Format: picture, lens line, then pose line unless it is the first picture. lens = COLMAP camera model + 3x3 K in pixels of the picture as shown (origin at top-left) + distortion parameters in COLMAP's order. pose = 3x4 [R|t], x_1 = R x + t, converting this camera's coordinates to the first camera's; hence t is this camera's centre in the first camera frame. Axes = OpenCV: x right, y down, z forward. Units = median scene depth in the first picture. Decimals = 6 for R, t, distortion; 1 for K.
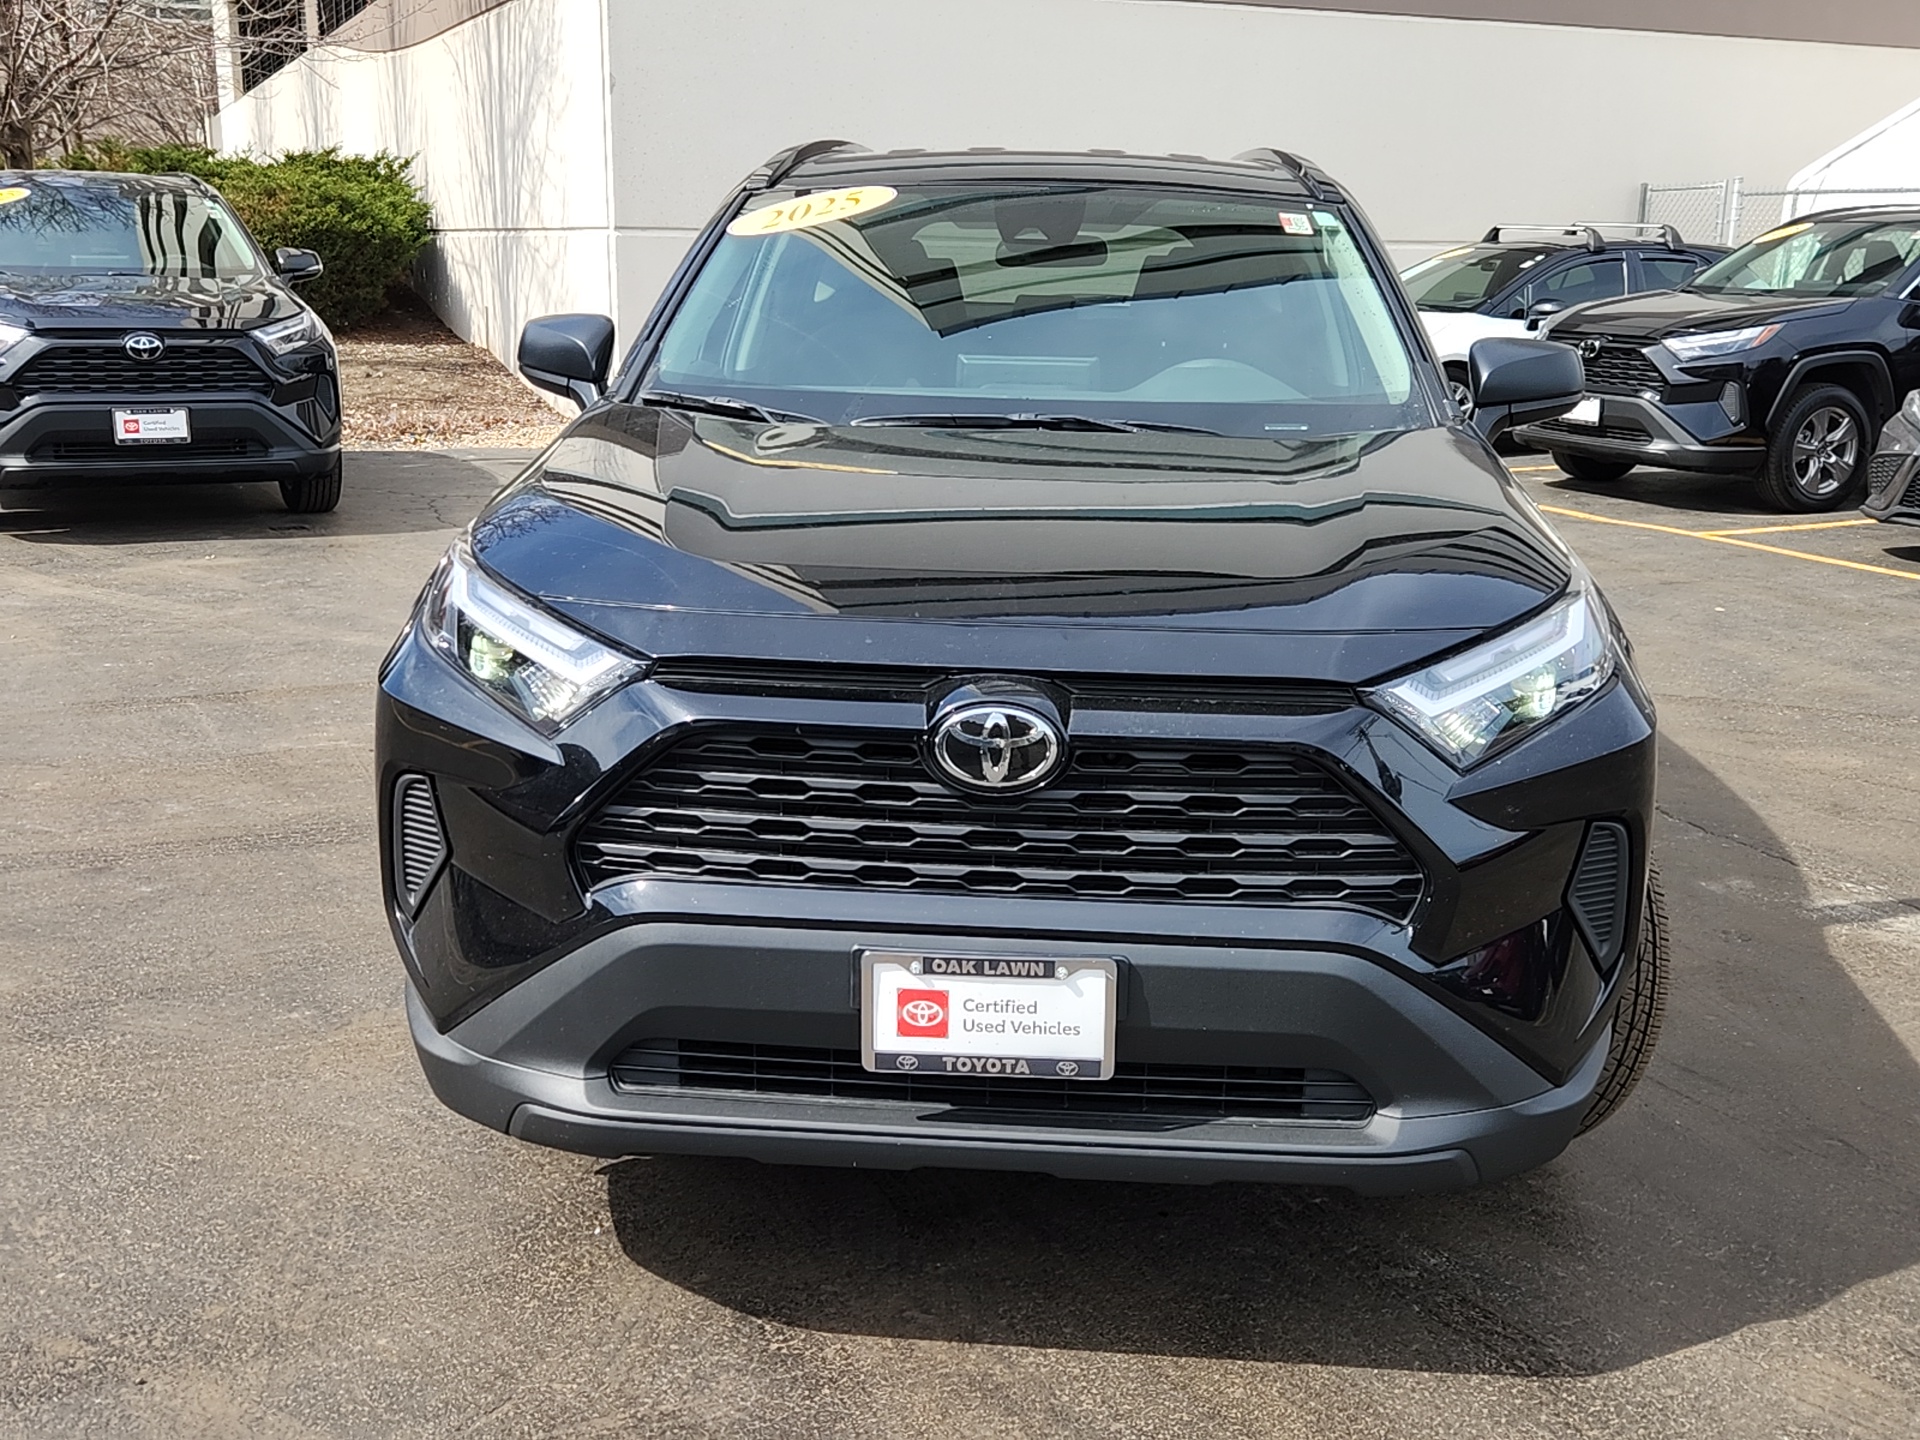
lens RADIAL K [[1881.2, 0, 947.3], [0, 1881.2, 712.7], [0, 0, 1]] dist [0.034778, 0.000000]
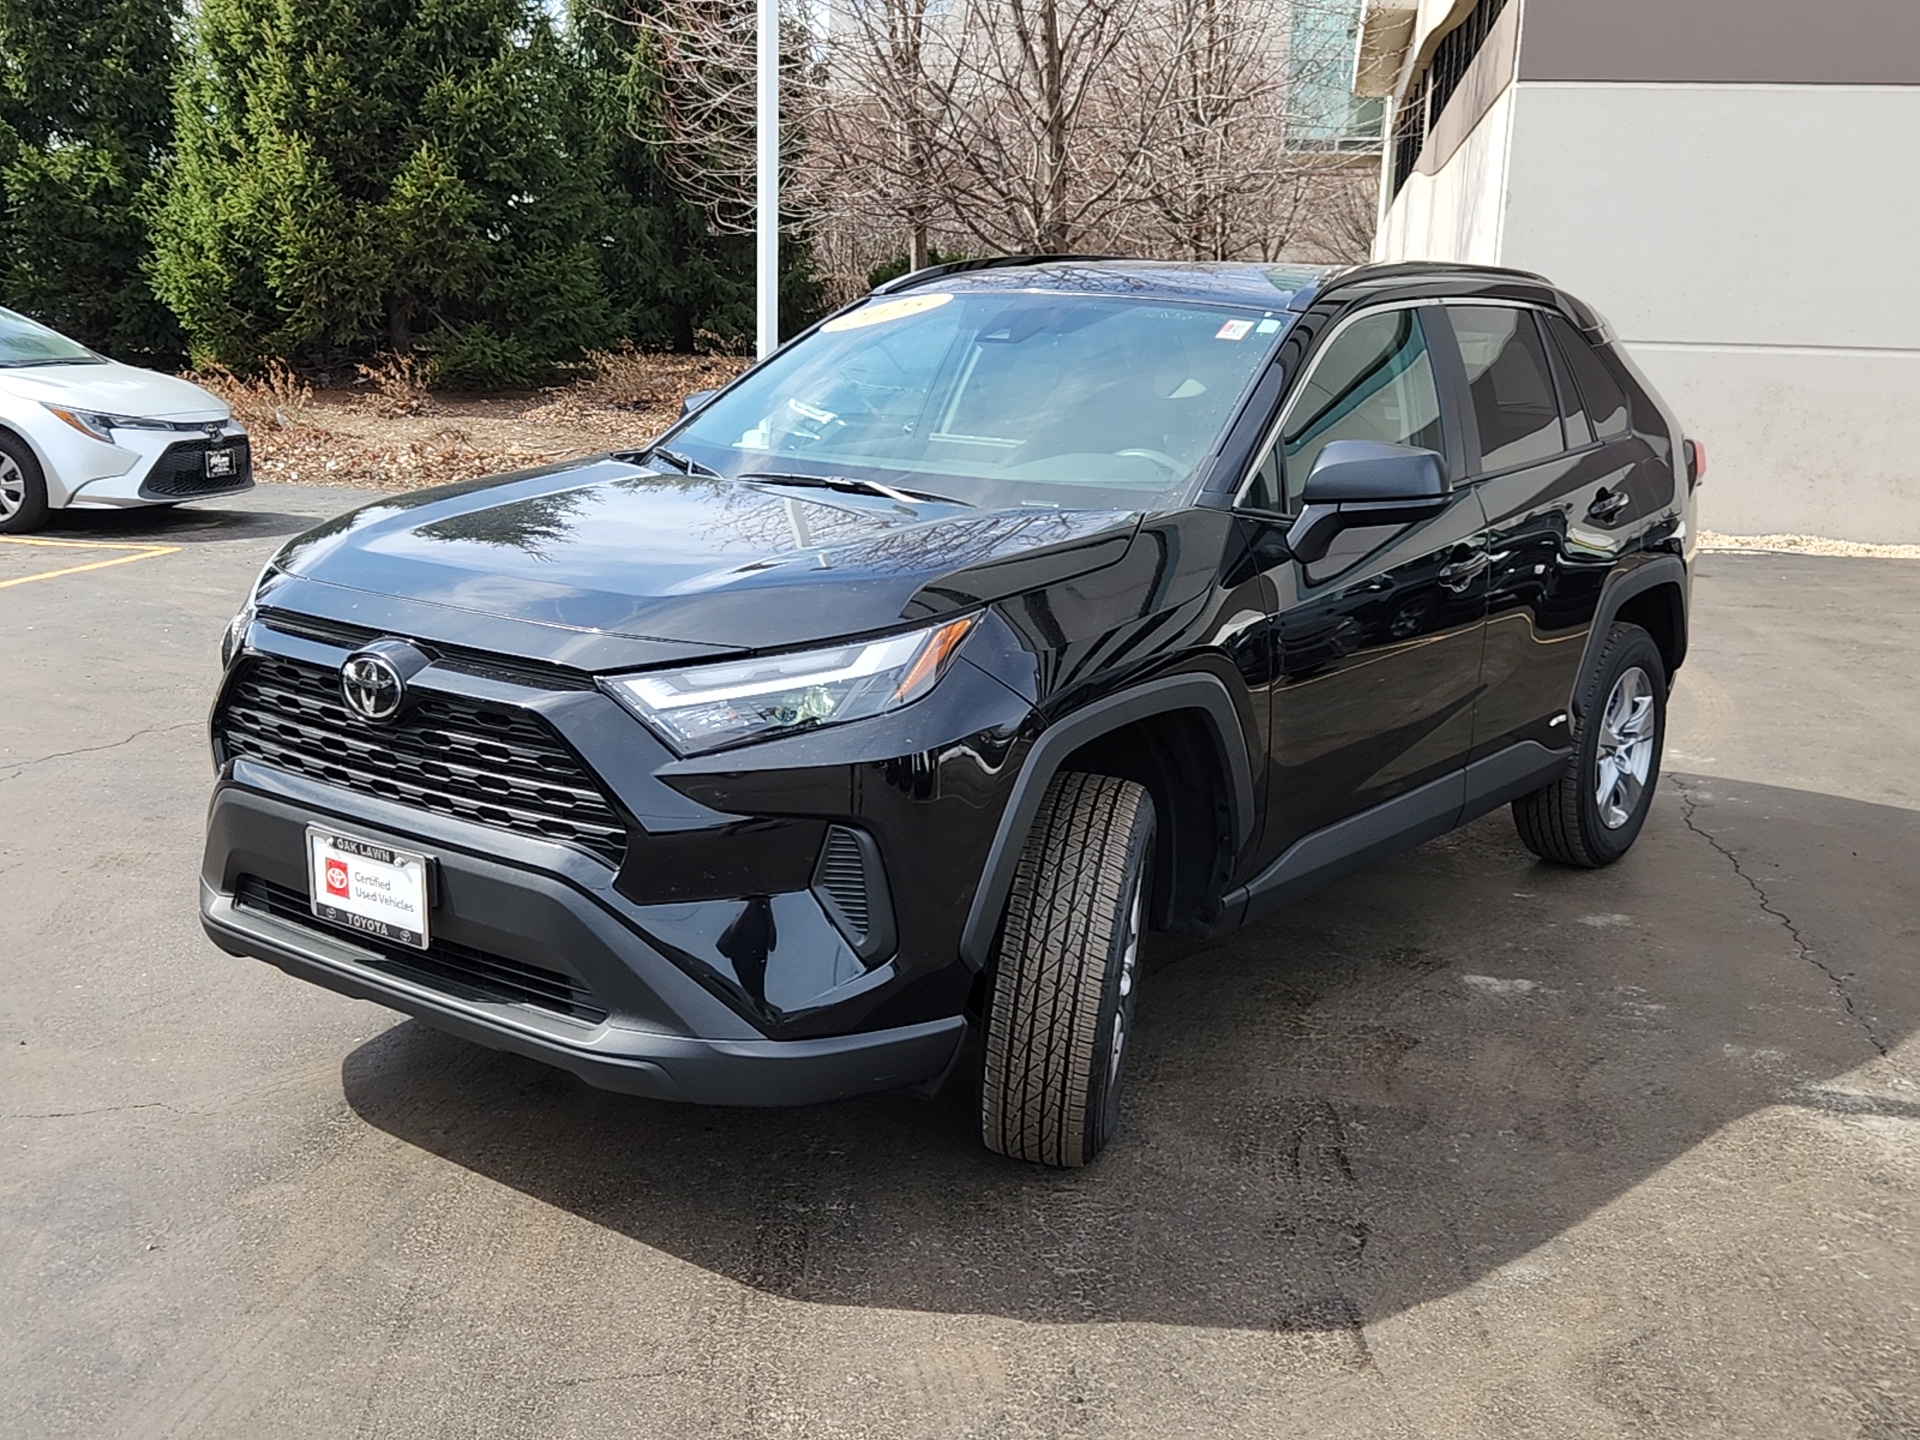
lens RADIAL K [[1881.2, 0, 979.0], [0, 1881.2, 726.0], [0, 0, 1]] dist [0.034778, 0.000000]
pose [[0.846812, 0.115568, -0.519185, 1.092973], [-0.141619, 0.989864, -0.010649, -0.002962], [0.512692, 0.082544, 0.854595, 0.045360]]
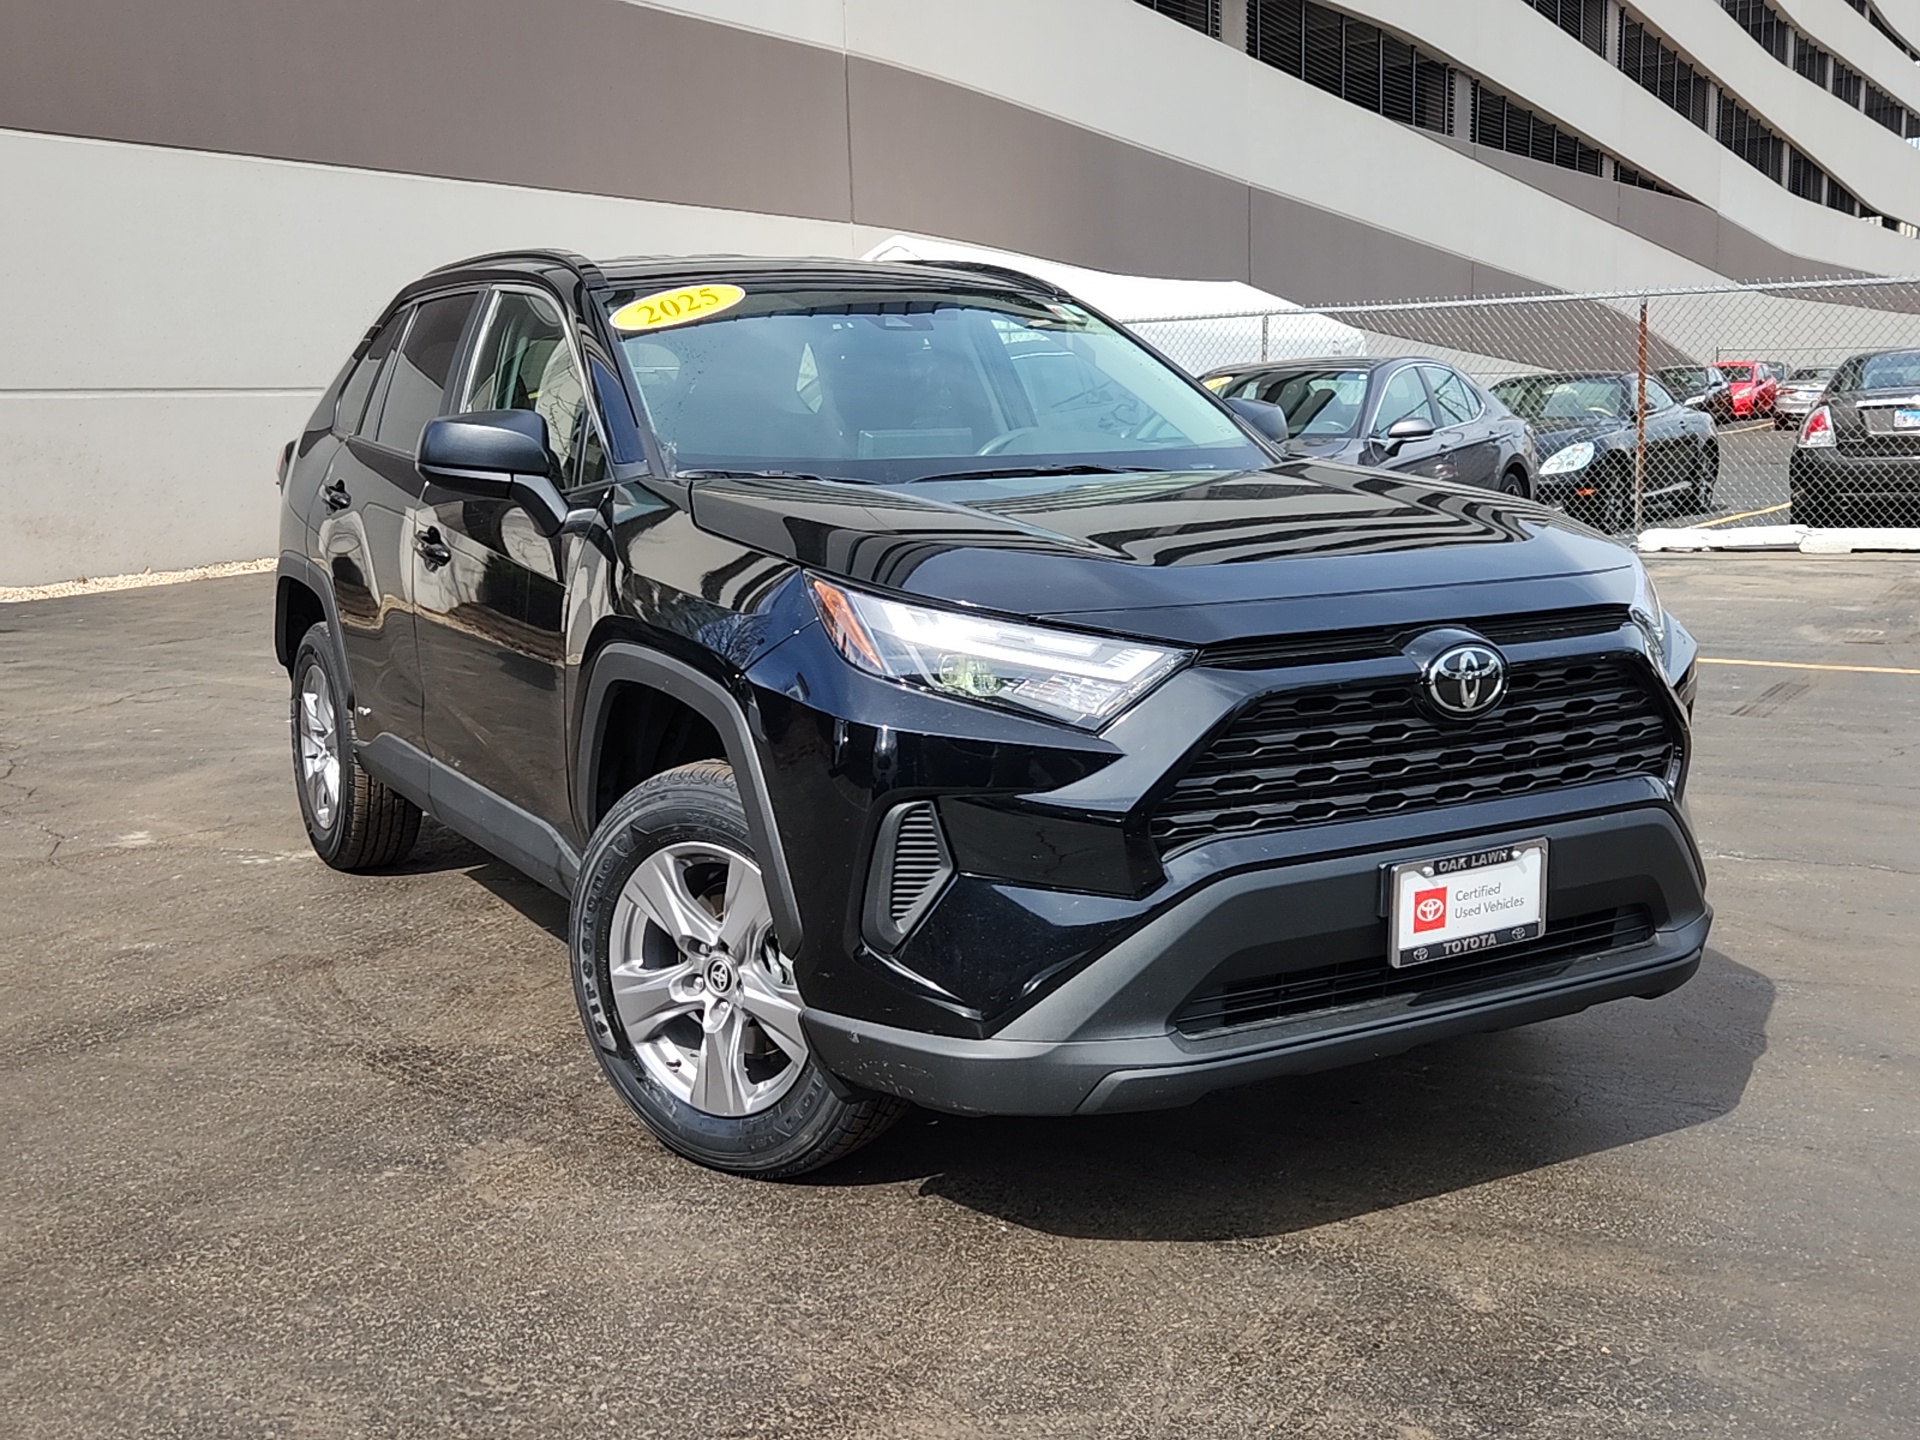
lens RADIAL K [[1881.2, 0, 911.5], [0, 1881.2, 727.5], [0, 0, 1]] dist [0.034778, 0.000000]
pose [[0.852169, -0.128096, 0.507346, -0.895848], [0.163929, 0.986120, -0.026367, 0.021399], [-0.496926, 0.105638, 0.861339, 0.108364]]
